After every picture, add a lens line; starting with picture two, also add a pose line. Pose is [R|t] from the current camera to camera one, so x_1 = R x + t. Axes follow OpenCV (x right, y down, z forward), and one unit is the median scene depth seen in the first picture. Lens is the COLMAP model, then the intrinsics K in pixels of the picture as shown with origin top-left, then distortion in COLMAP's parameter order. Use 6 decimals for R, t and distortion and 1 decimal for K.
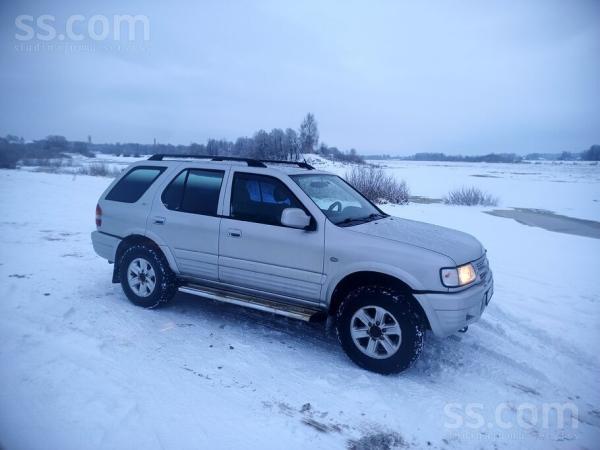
lens RADIAL K [[445.3, 0, 296.3], [0, 445.3, 222.6], [0, 0, 1]] dist [0.112315, -0.143237]
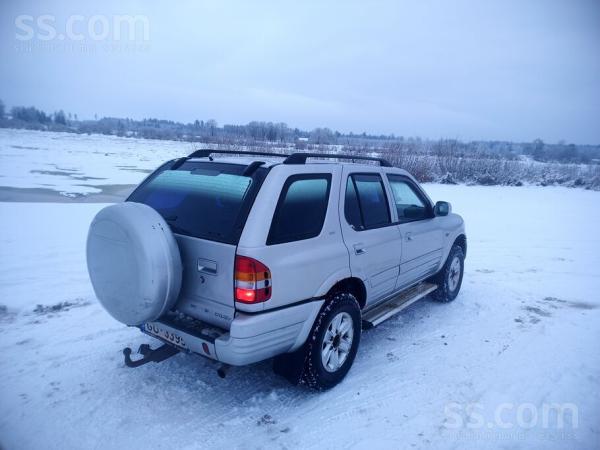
lens RADIAL K [[445.3, 0, 296.3], [0, 445.3, 222.6], [0, 0, 1]] dist [0.112315, -0.143237]
pose [[0.092999, -0.174560, 0.980245, -1.019142], [0.089306, 0.982006, 0.166401, -0.176307], [-0.991653, 0.072067, 0.106915, 1.027599]]
